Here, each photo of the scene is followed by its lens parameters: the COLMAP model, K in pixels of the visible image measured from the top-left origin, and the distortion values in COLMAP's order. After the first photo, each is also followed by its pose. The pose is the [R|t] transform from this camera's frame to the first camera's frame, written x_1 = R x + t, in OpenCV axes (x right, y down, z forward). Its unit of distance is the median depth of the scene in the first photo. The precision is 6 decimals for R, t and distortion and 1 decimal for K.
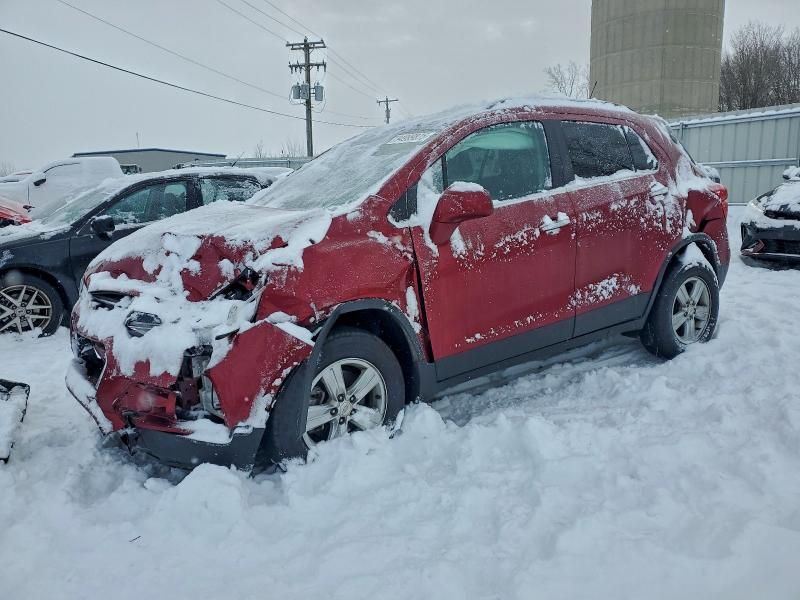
lens RADIAL K [[577.8, 0, 400.0], [0, 577.8, 300.0], [0, 0, 1]] dist [0.146174, -0.181821]
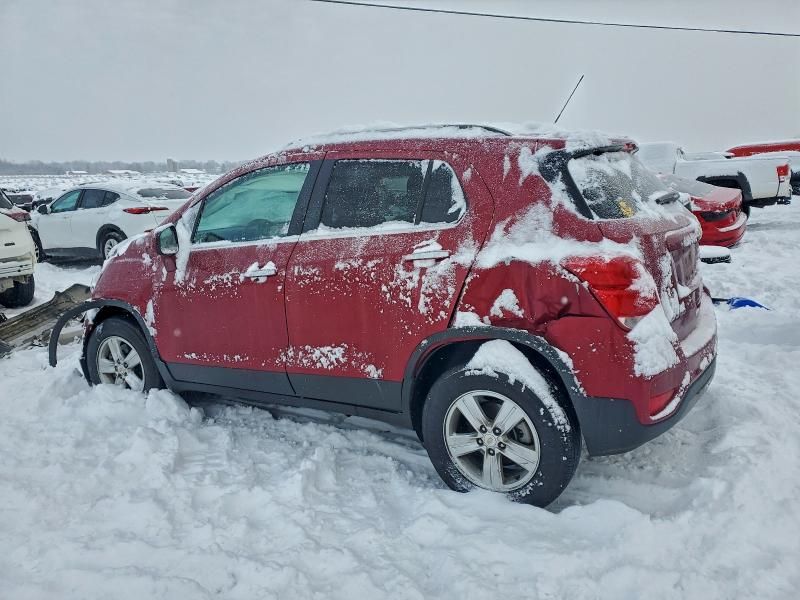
lens RADIAL K [[577.8, 0, 400.0], [0, 577.8, 300.0], [0, 0, 1]] dist [0.146174, -0.181821]
pose [[0.439811, 0.209279, -0.873366, 1.161674], [-0.160135, 0.975161, 0.153030, -0.256637], [0.883699, 0.072552, 0.462399, 0.714724]]
